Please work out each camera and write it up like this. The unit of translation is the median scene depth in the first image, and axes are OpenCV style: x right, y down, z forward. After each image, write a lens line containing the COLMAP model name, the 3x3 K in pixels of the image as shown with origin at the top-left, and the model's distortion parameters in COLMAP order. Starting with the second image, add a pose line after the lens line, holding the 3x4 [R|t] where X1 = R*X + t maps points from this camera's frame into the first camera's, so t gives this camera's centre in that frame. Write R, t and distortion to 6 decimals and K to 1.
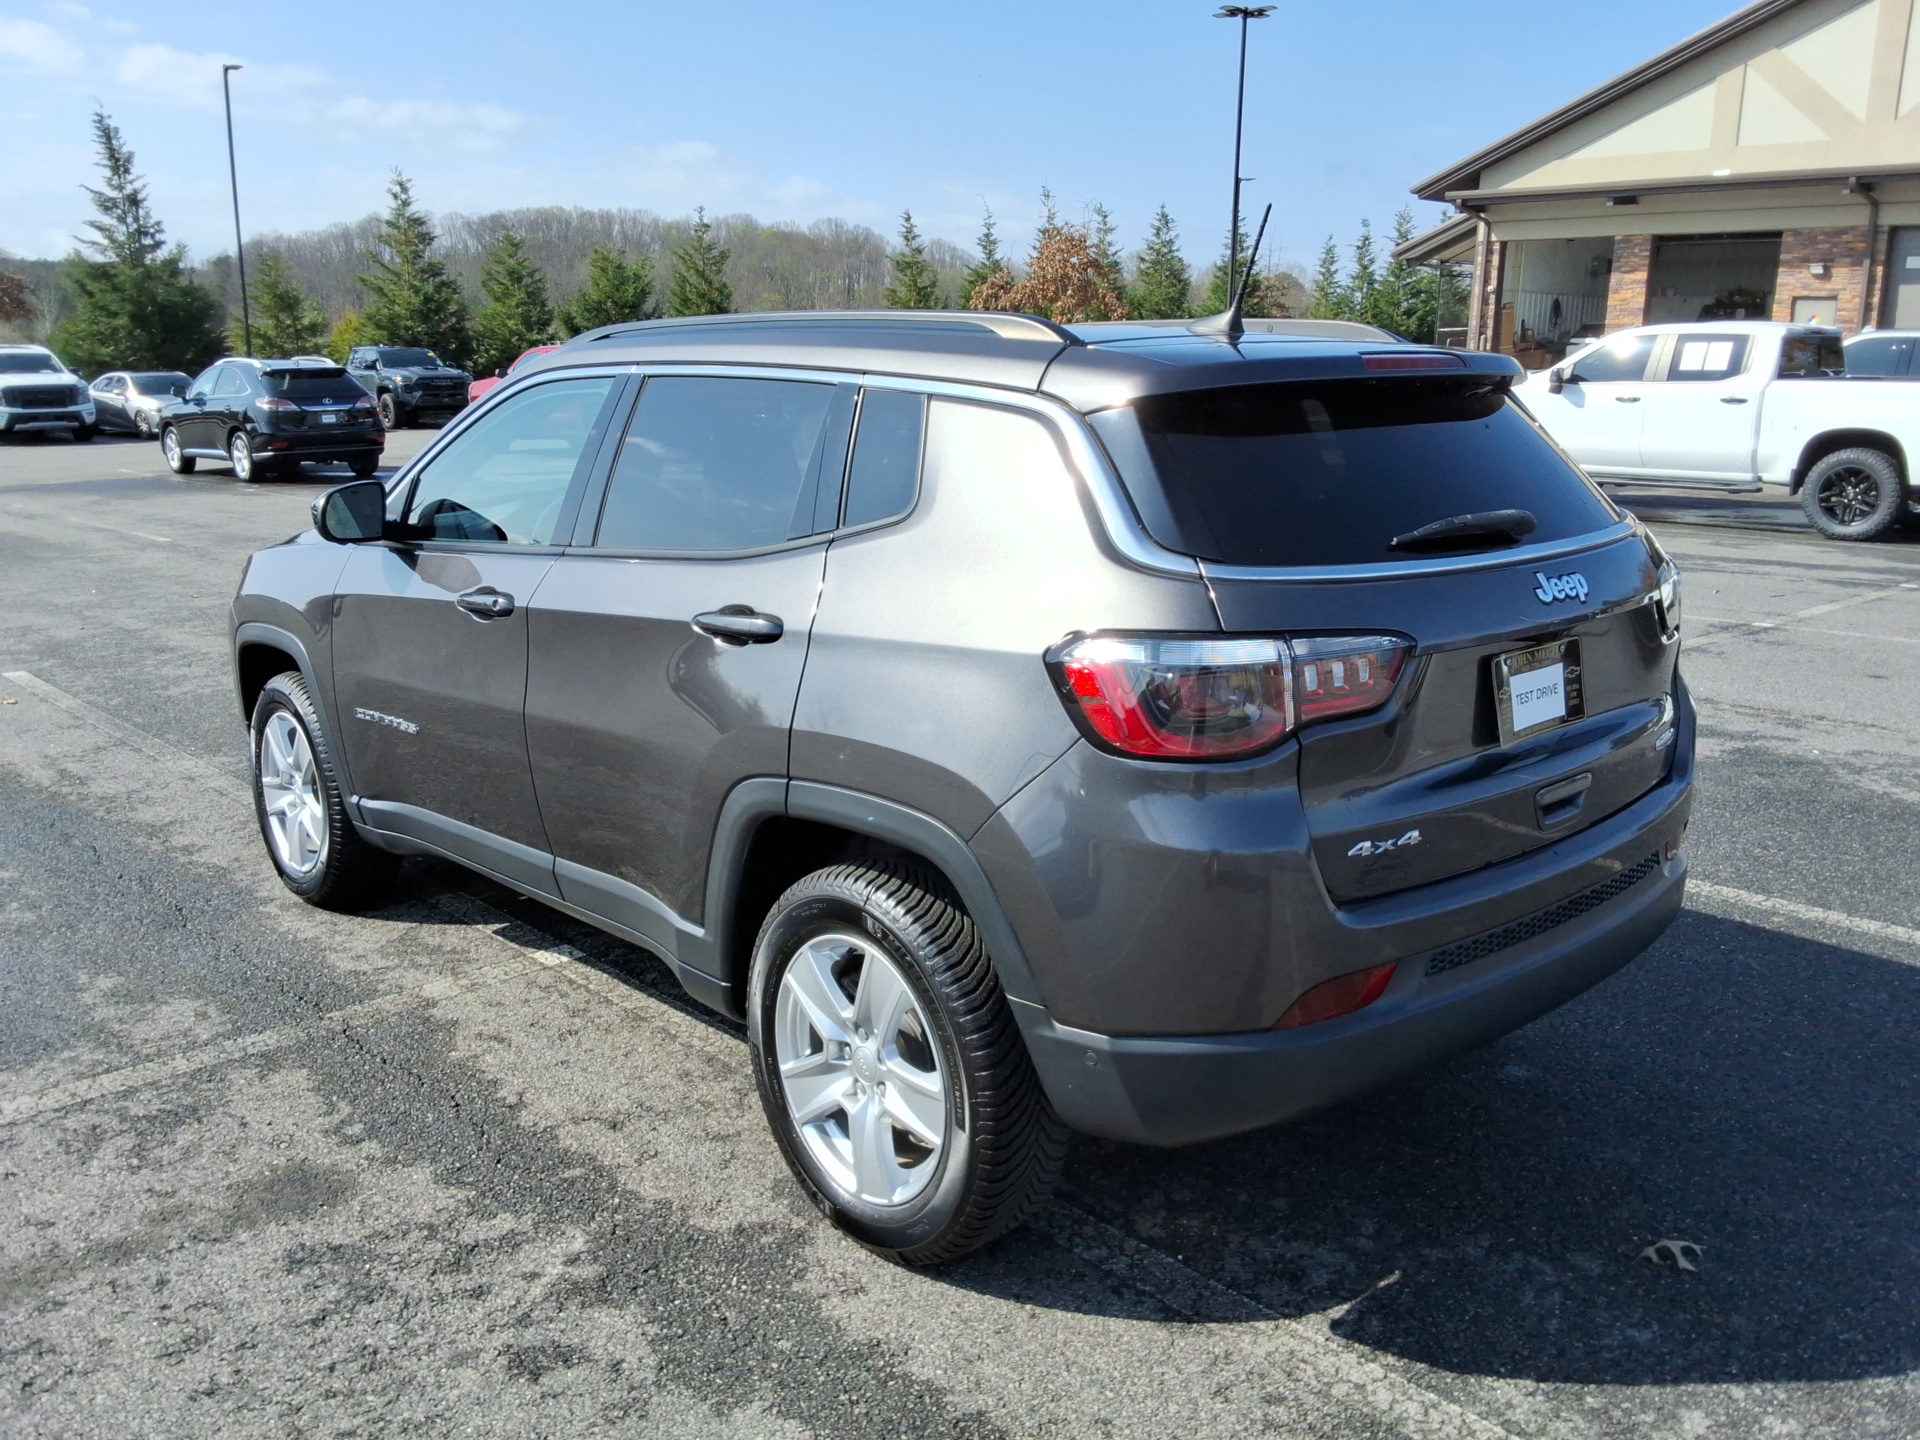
lens RADIAL K [[1542.8, 0, 974.4], [0, 1542.8, 707.3], [0, 0, 1]] dist [0.121489, -0.193512]
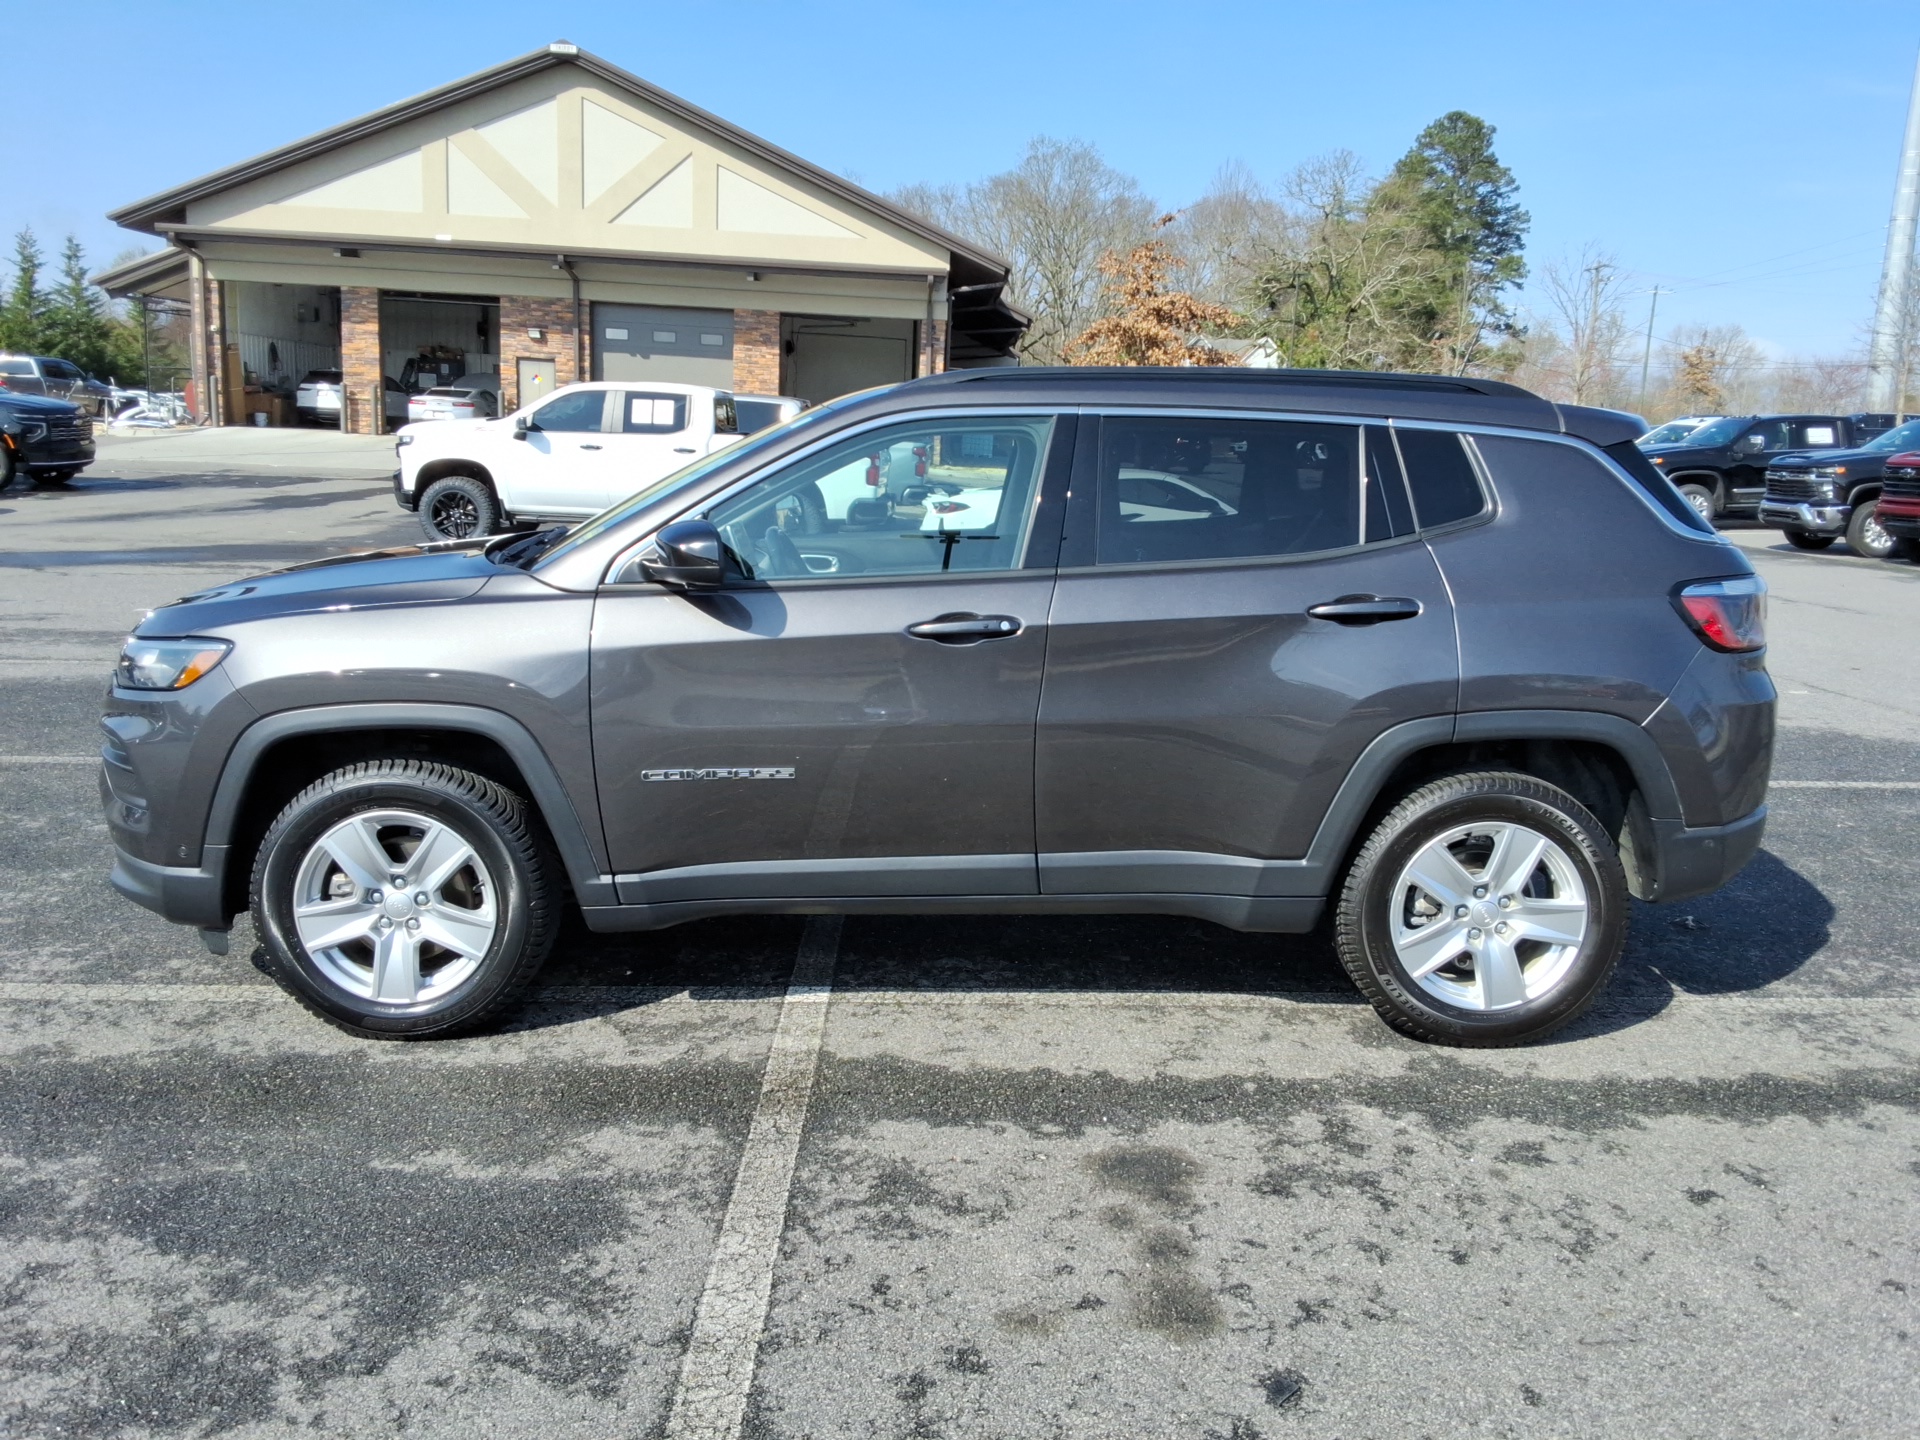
lens RADIAL K [[1542.8, 0, 974.4], [0, 1542.8, 707.3], [0, 0, 1]] dist [0.121489, -0.193512]
pose [[0.663444, -0.111724, 0.739838, -0.106748], [0.132897, 0.990663, 0.030428, -0.004344], [-0.736329, 0.078135, 0.672097, 0.029401]]
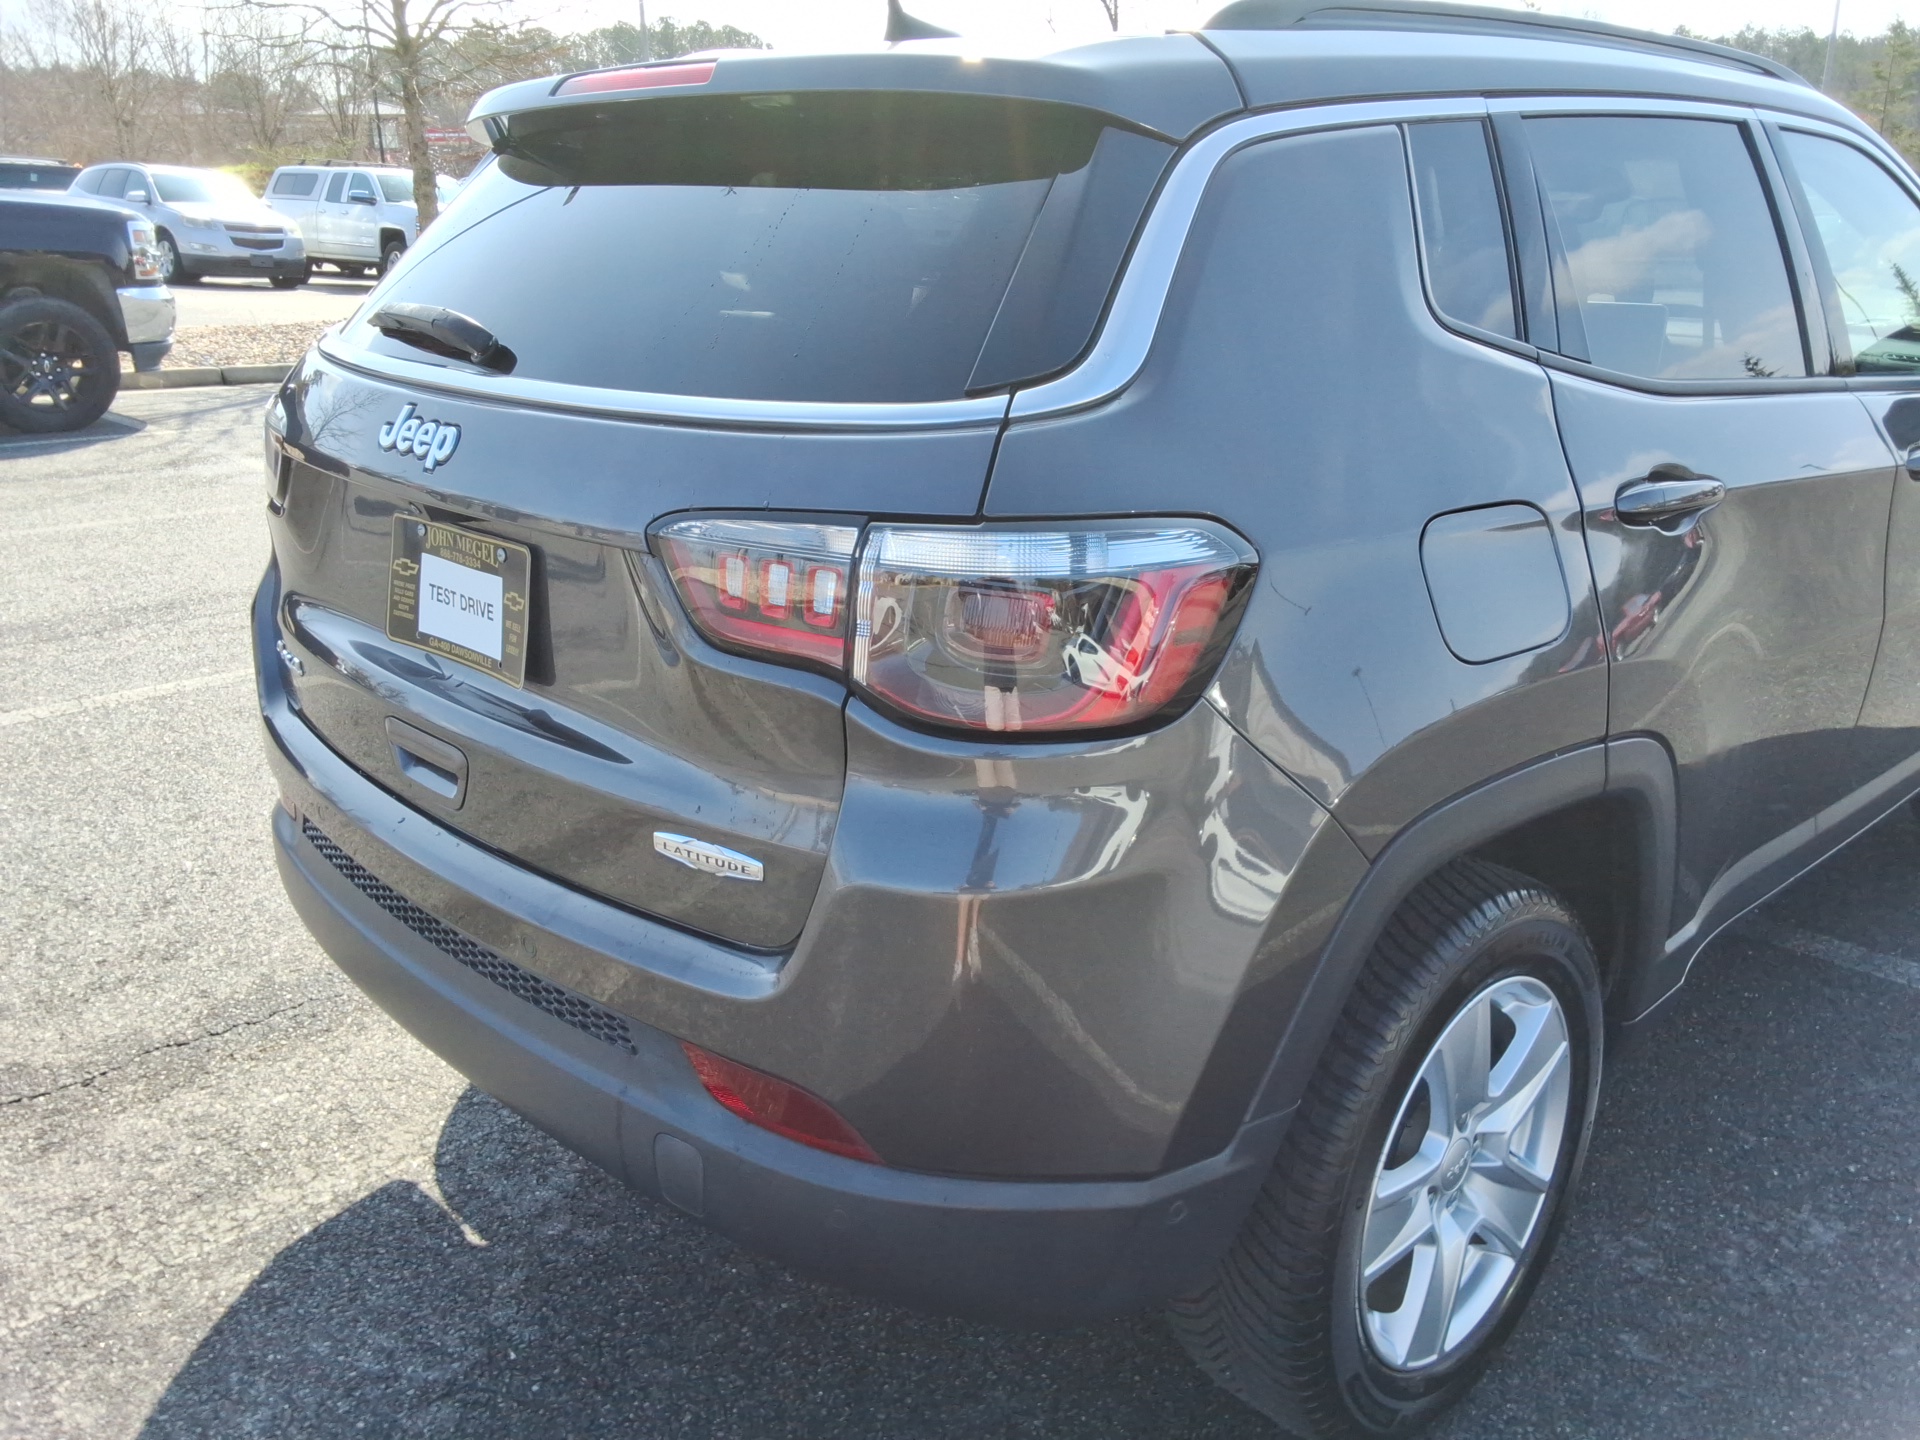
lens RADIAL K [[1542.8, 0, 974.4], [0, 1542.8, 707.3], [0, 0, 1]] dist [0.121489, -0.193512]
pose [[0.022707, 0.312639, -0.949601, 0.073492], [-0.218787, 0.928375, 0.300419, -0.015510], [0.975508, 0.200938, 0.089482, 0.085044]]
